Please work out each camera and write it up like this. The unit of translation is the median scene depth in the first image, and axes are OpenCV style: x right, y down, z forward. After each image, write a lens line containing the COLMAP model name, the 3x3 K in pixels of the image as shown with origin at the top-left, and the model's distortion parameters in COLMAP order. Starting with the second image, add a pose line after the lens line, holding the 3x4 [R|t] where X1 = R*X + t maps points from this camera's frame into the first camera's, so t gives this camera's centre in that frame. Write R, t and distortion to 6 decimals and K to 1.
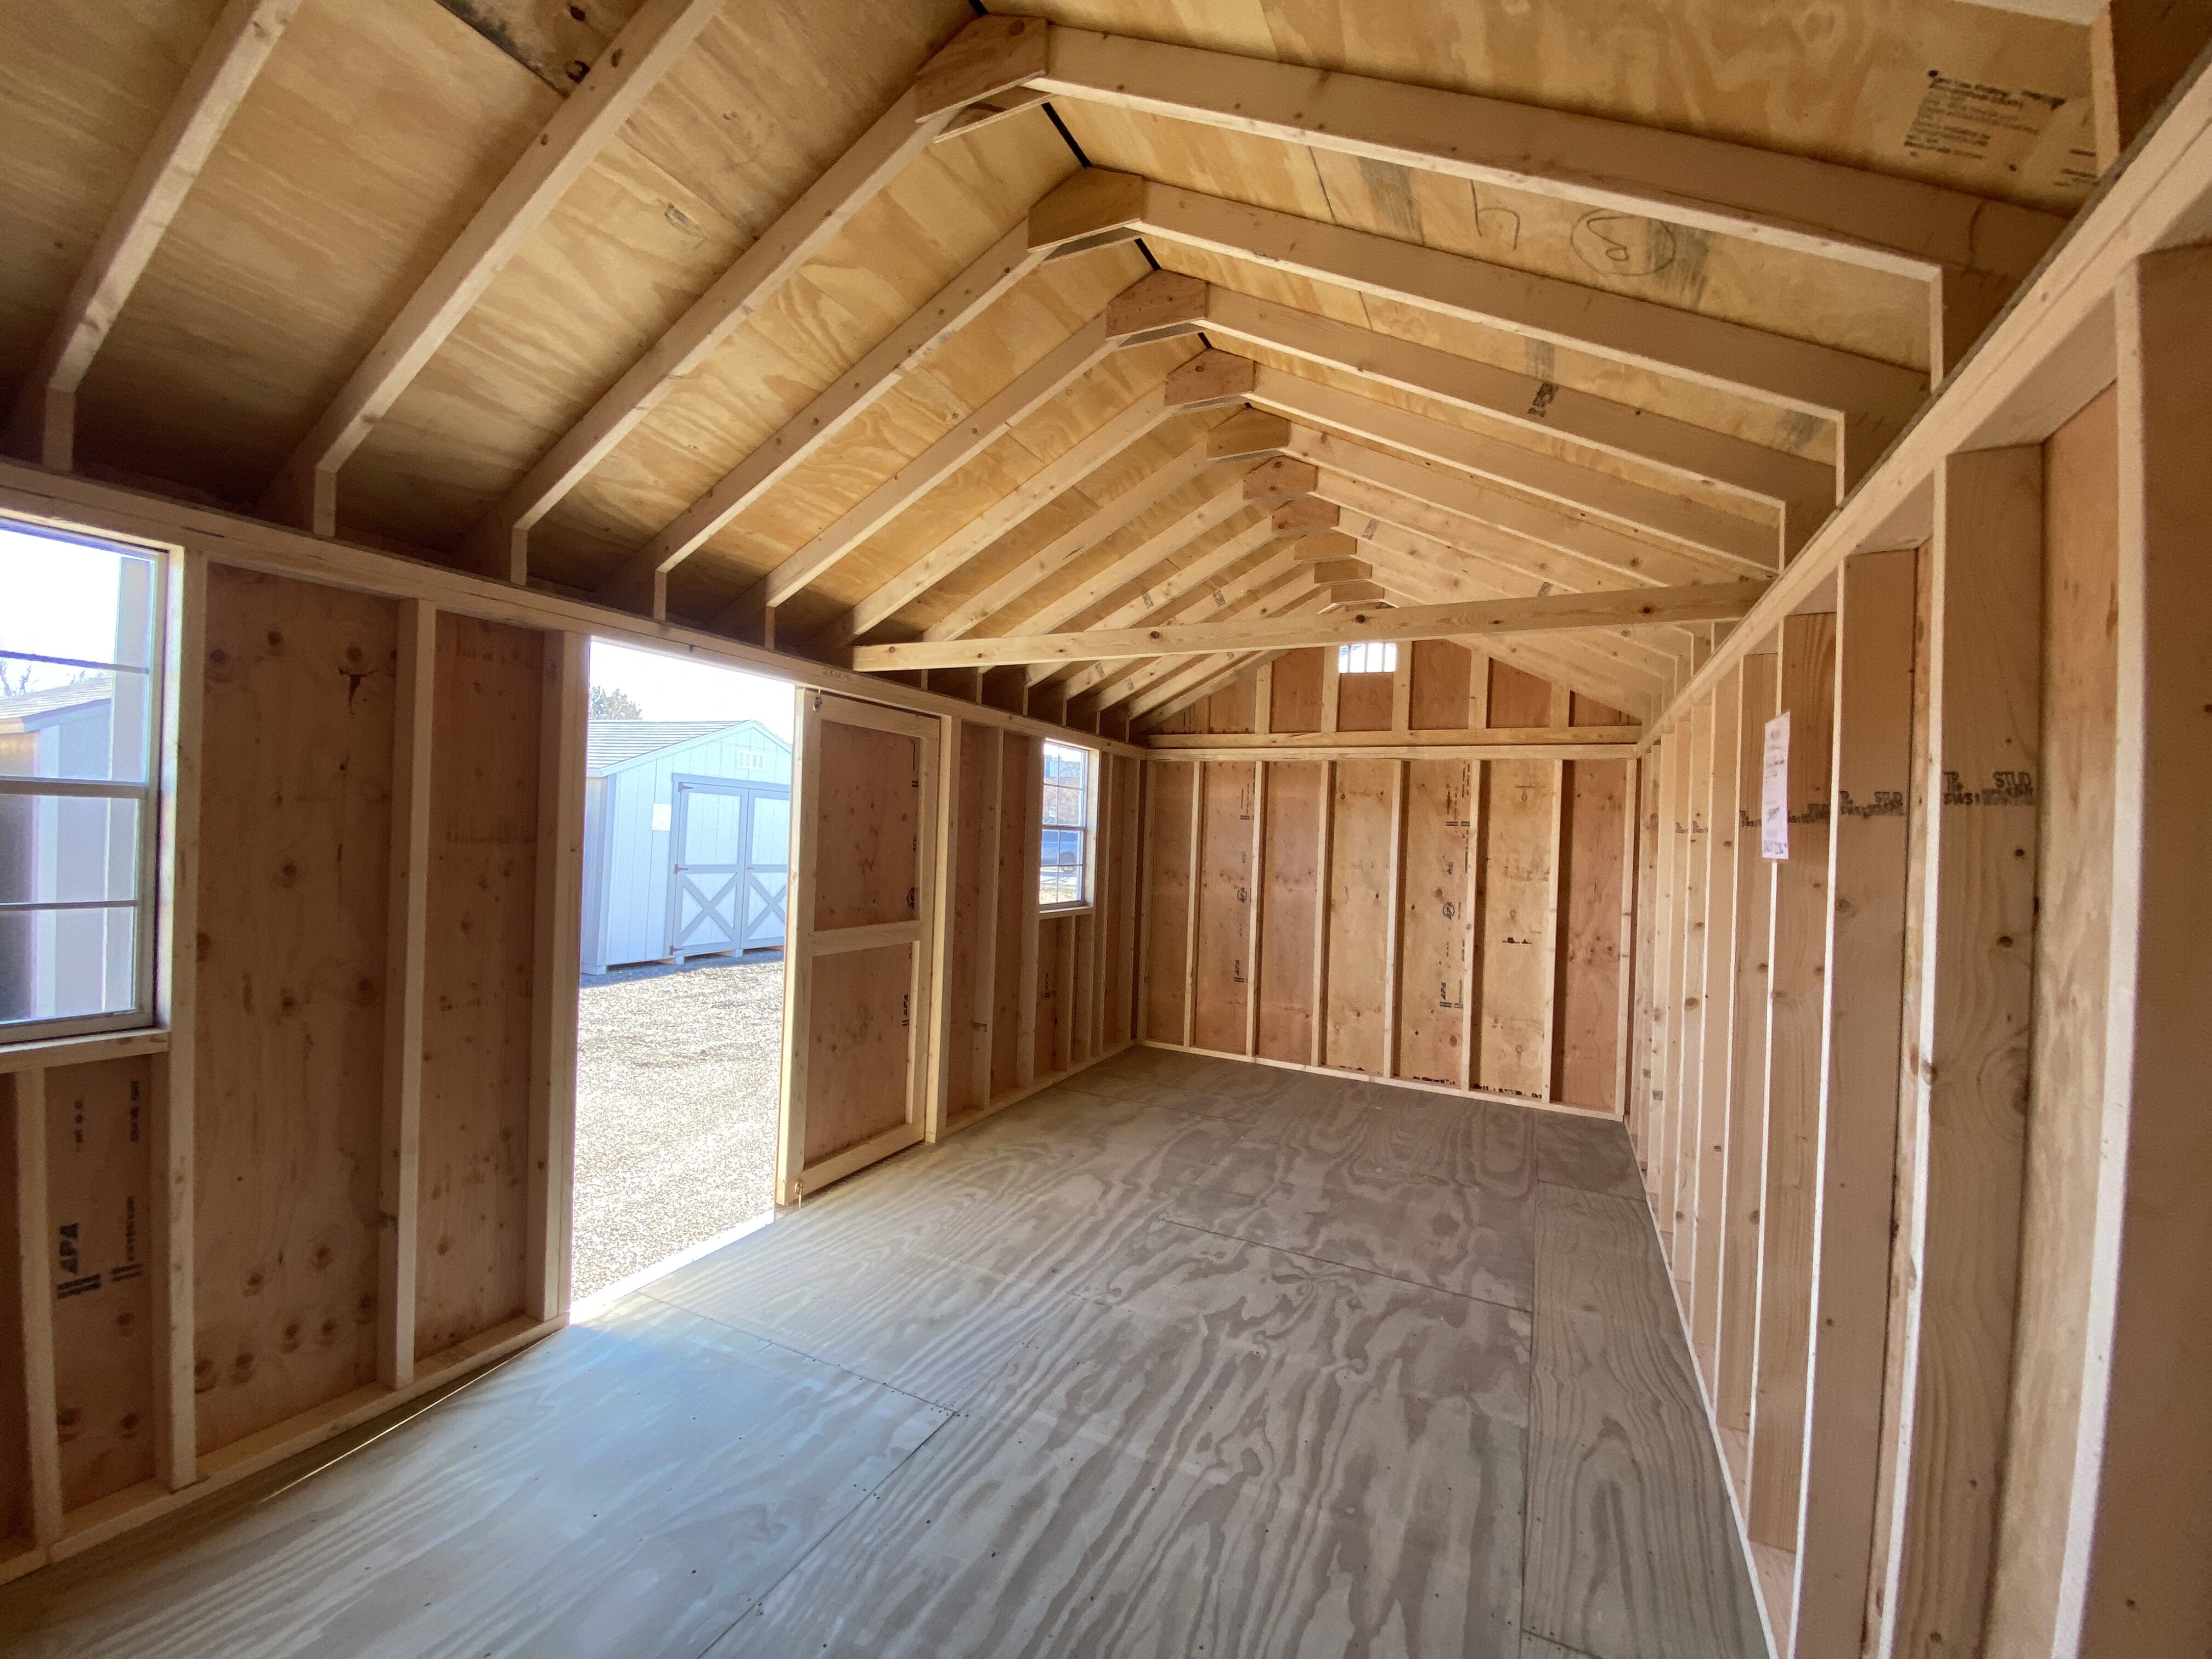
lens RADIAL K [[871.1, 0, 1117.7], [0, 871.1, 838.7], [0, 0, 1]] dist [0.002440, -0.013835]
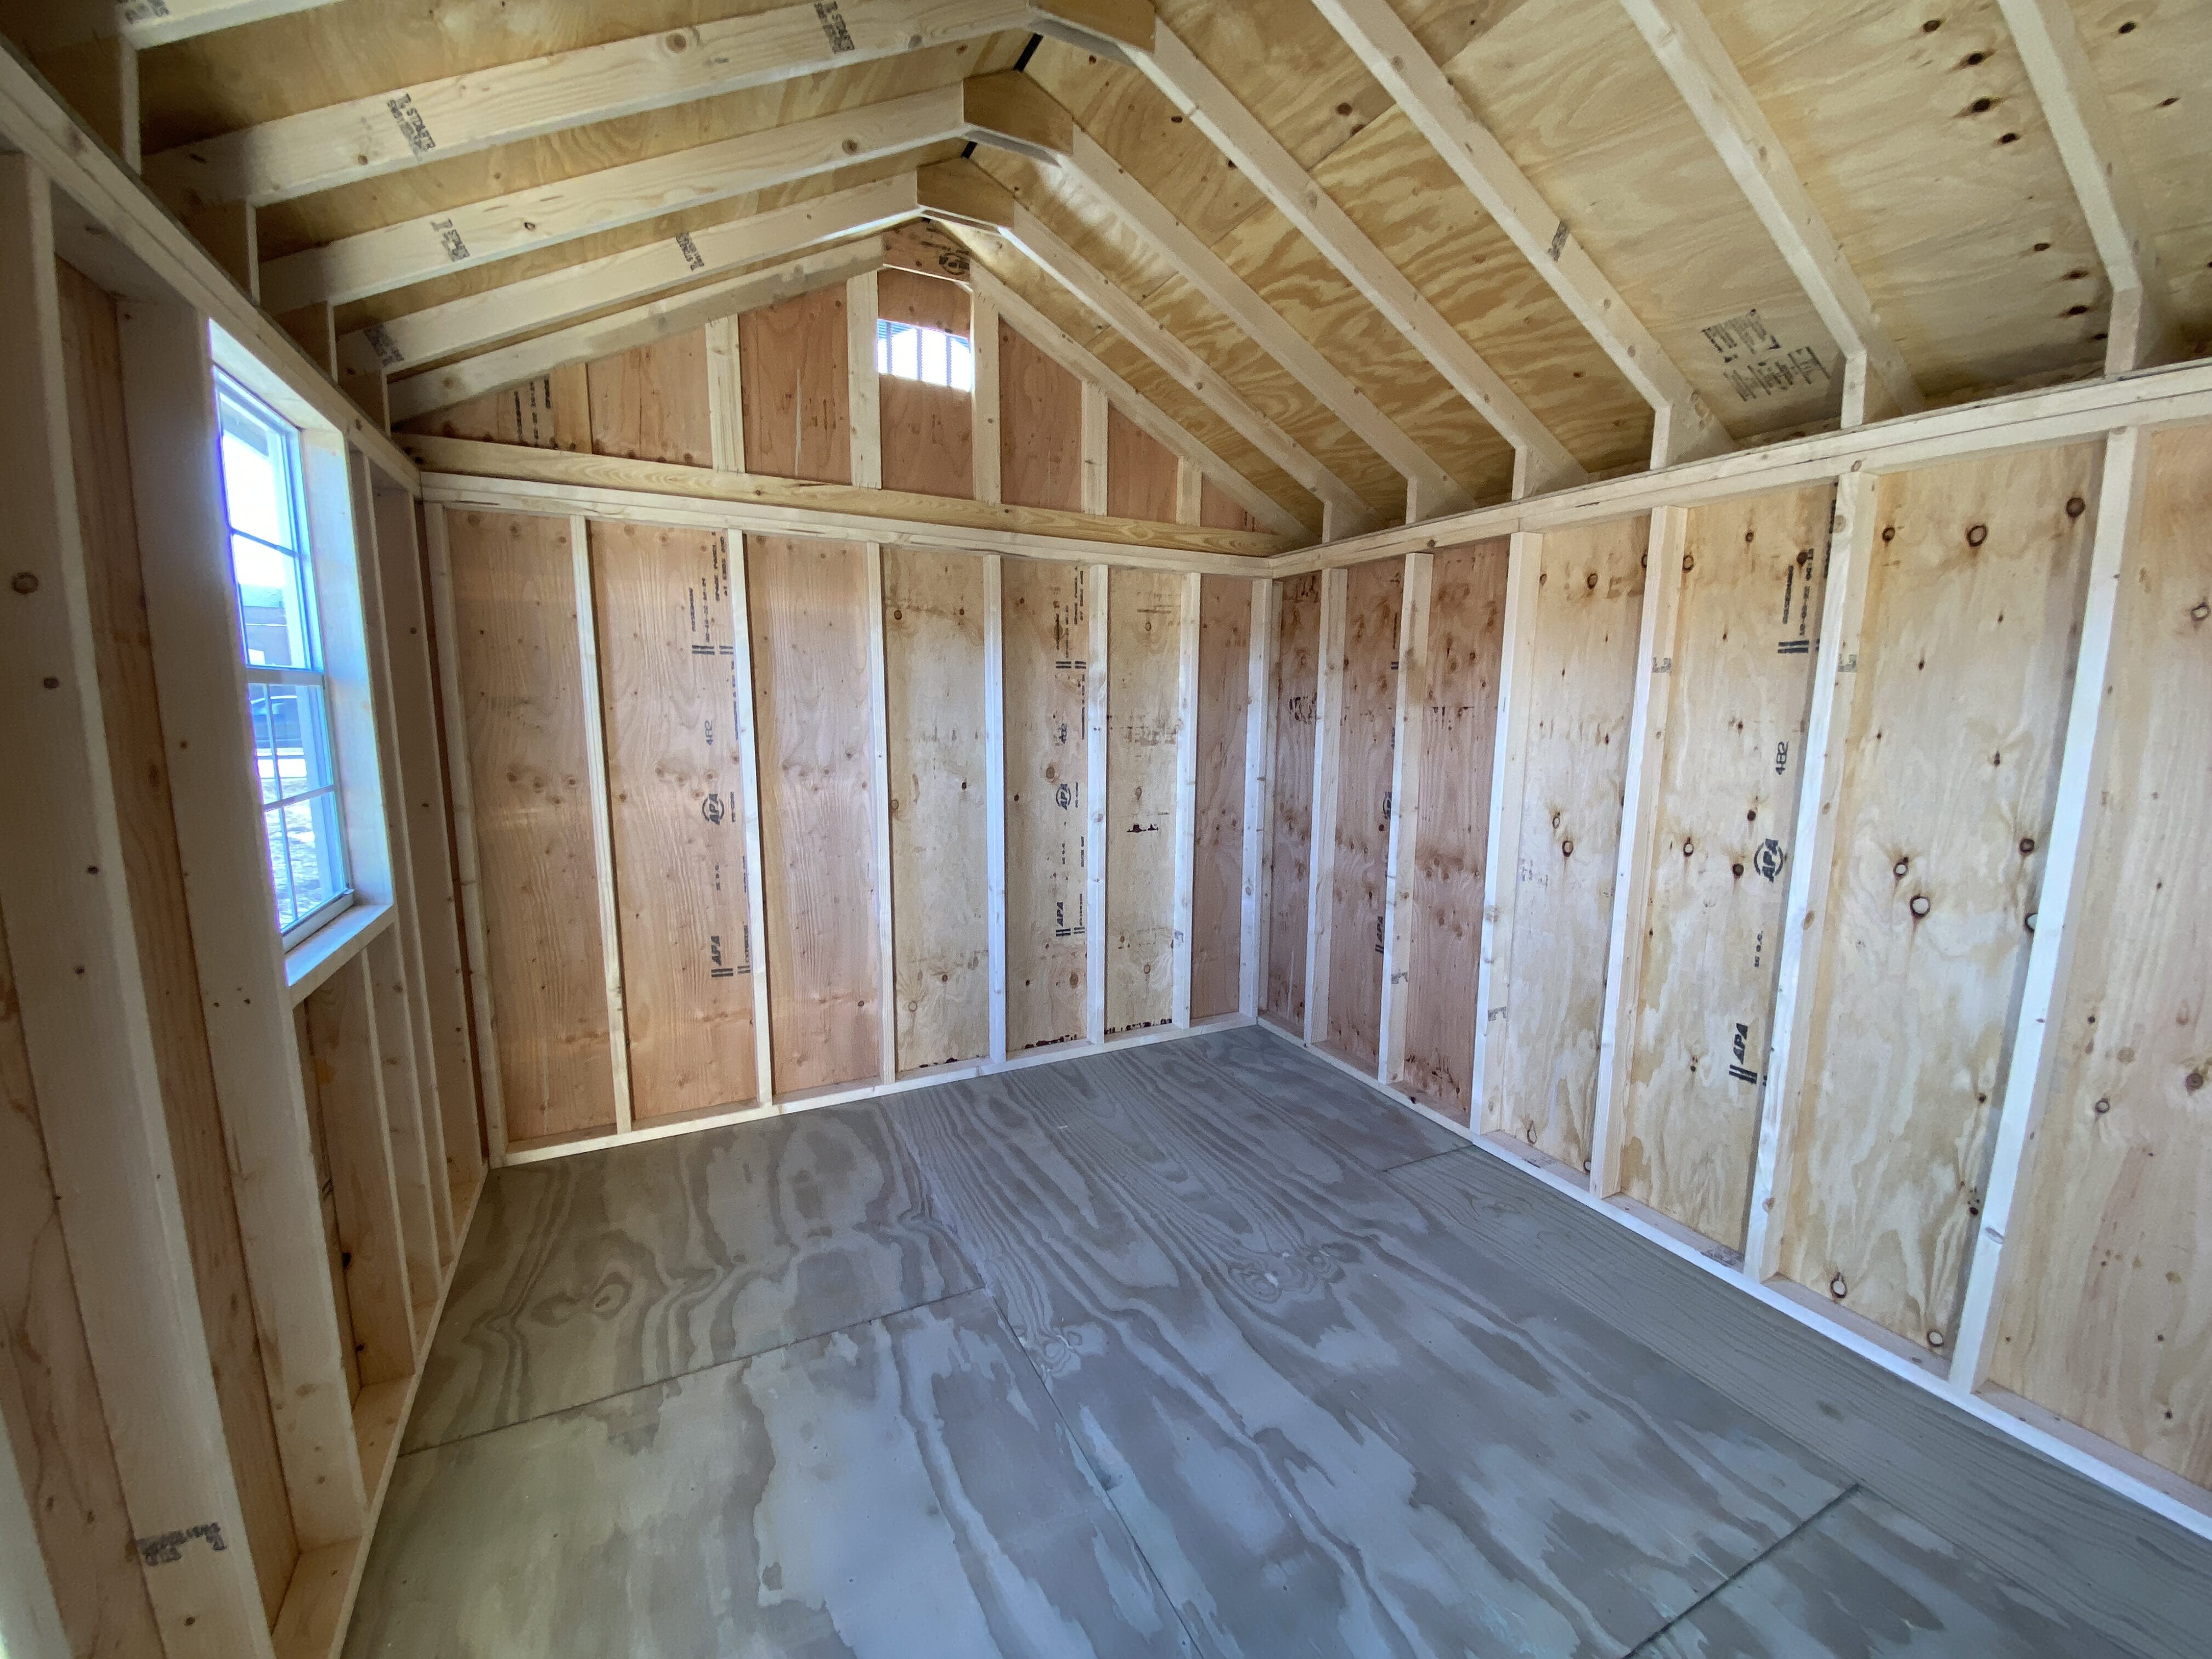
lens RADIAL K [[871.1, 0, 1117.7], [0, 871.1, 838.7], [0, 0, 1]] dist [0.002440, -0.013835]
pose [[0.597210, -0.159921, 0.785981, -0.126937], [0.006883, 0.980908, 0.194353, -0.015654], [-0.802055, -0.110659, 0.586909, 0.576511]]
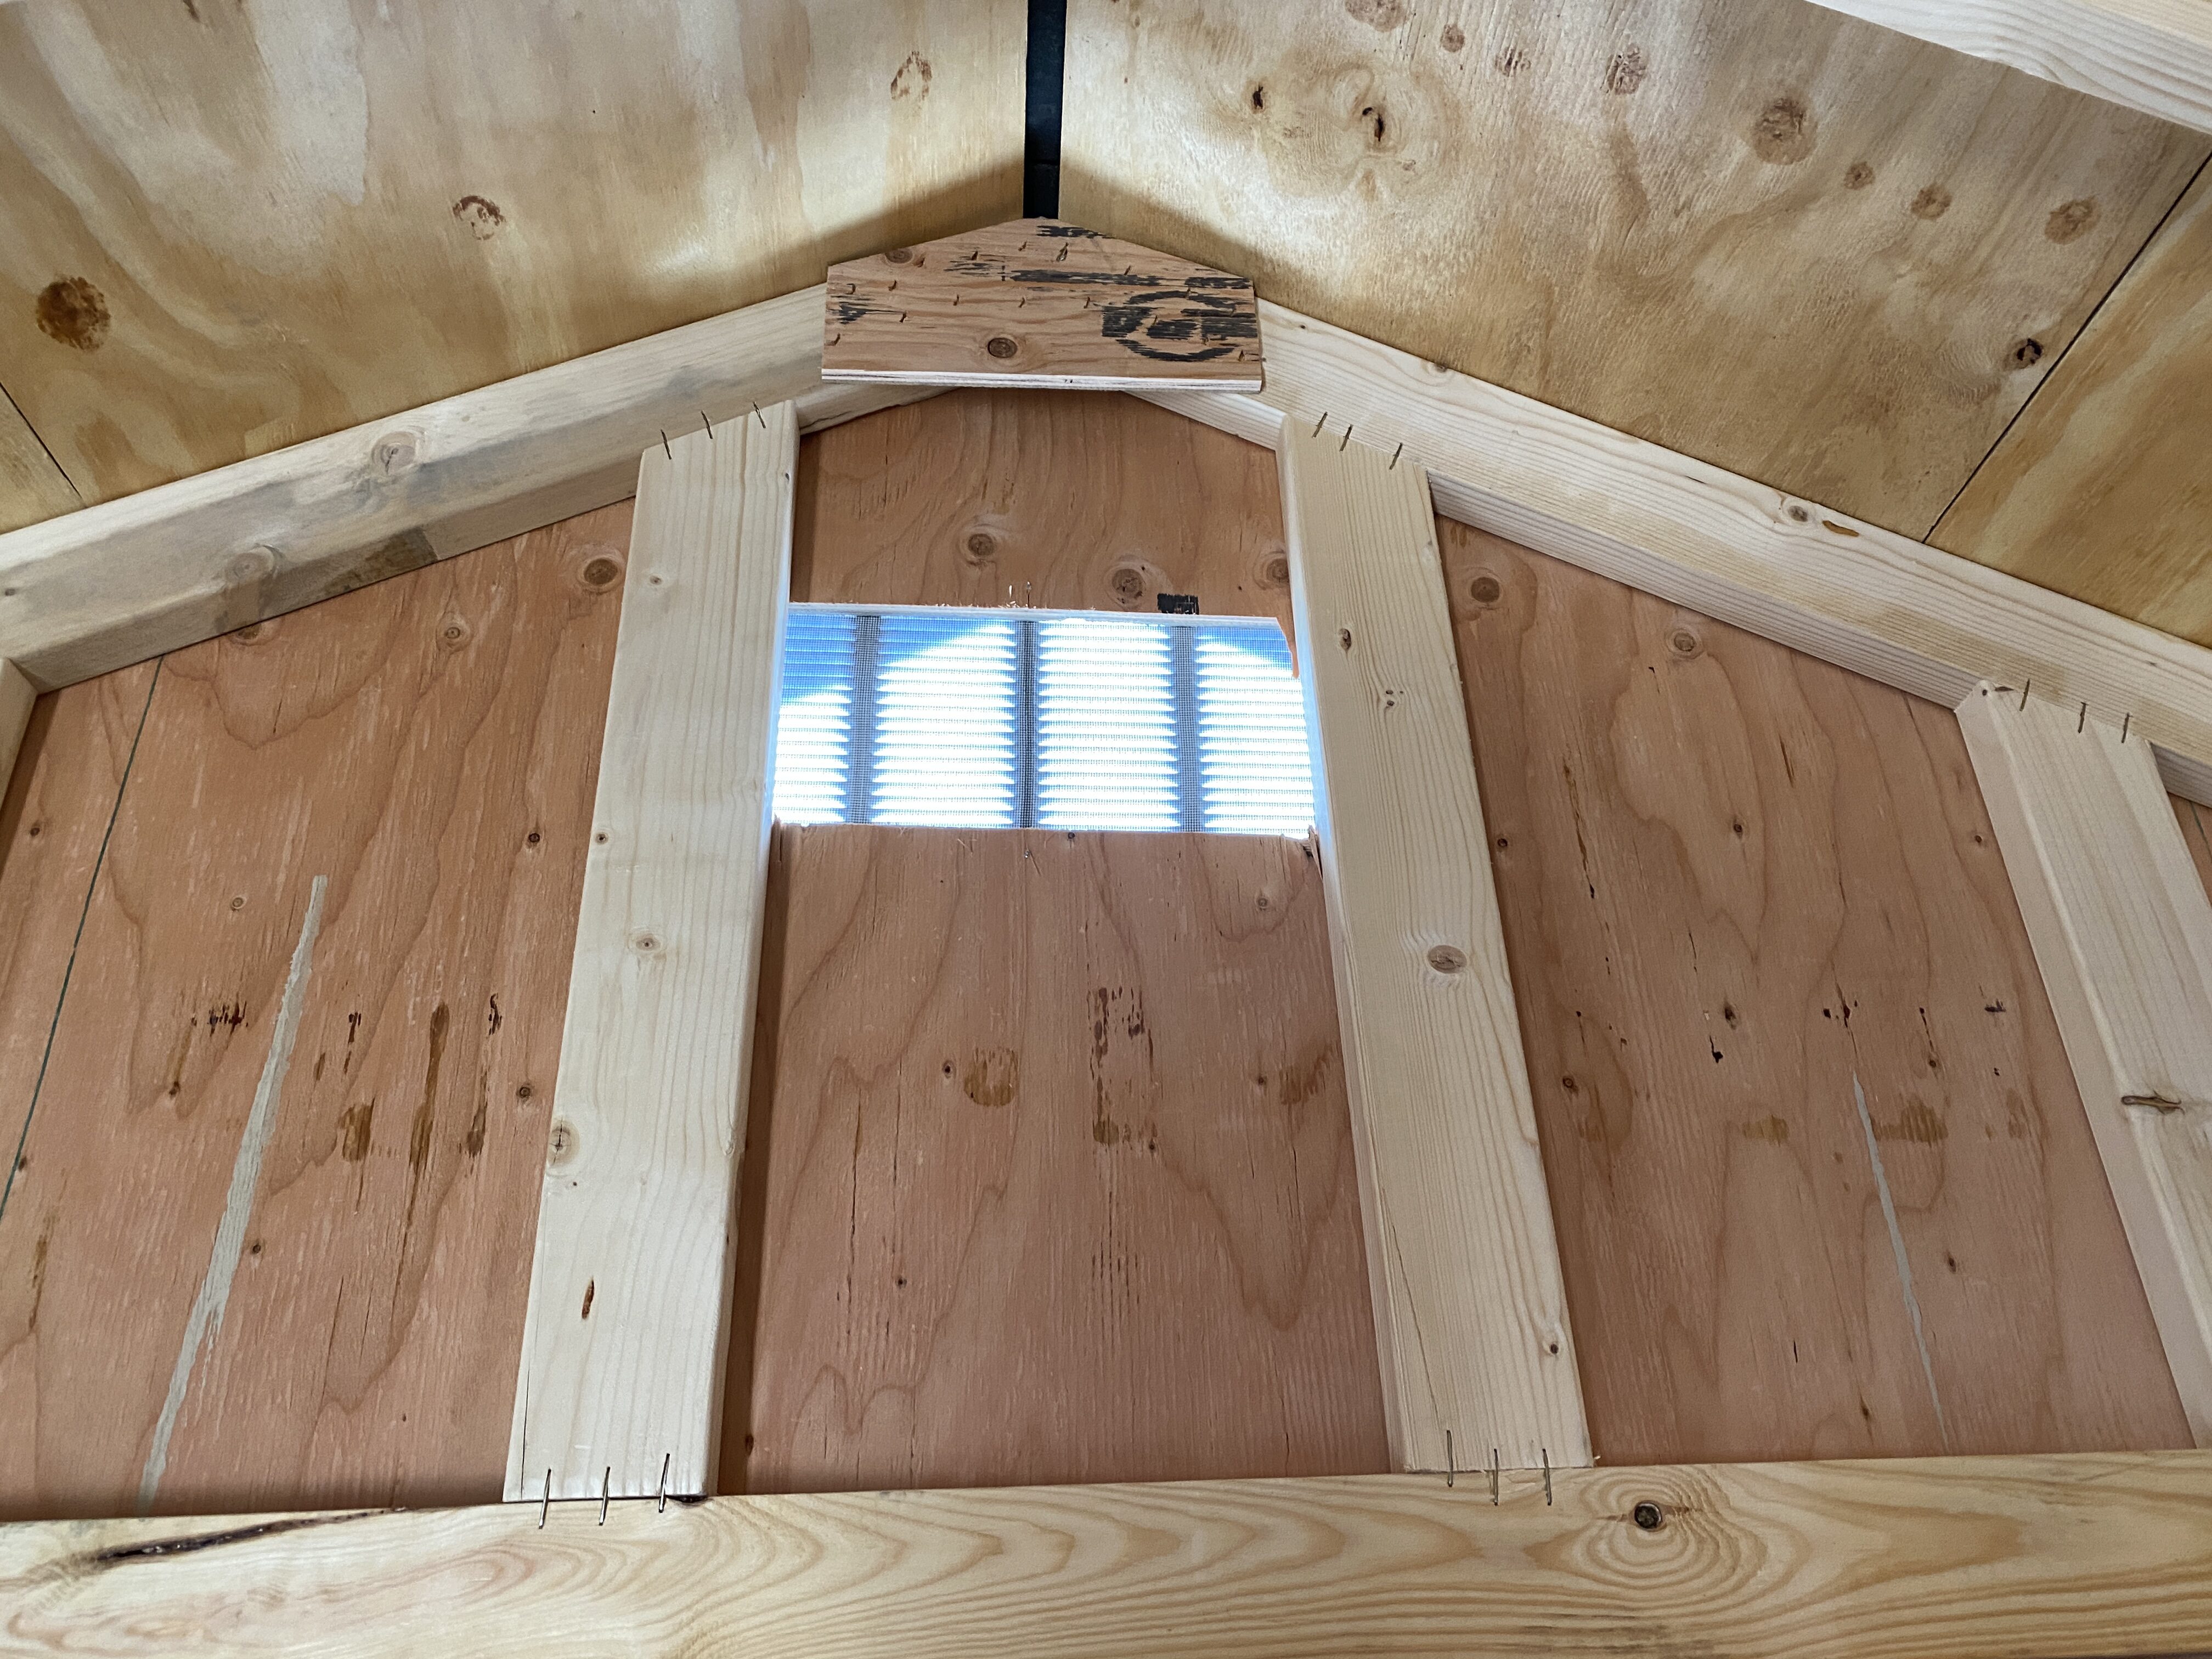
lens RADIAL K [[1784.0, 0, 1106.0], [0, 1784.0, 829.5], [0, 0, 1]] dist [0.061856, -0.000664]
pose [[0.864756, 0.176563, 0.470131, 0.209015], [0.073572, 0.881514, -0.466391, -0.104710], [-0.496775, 0.437903, 0.749304, 0.894119]]
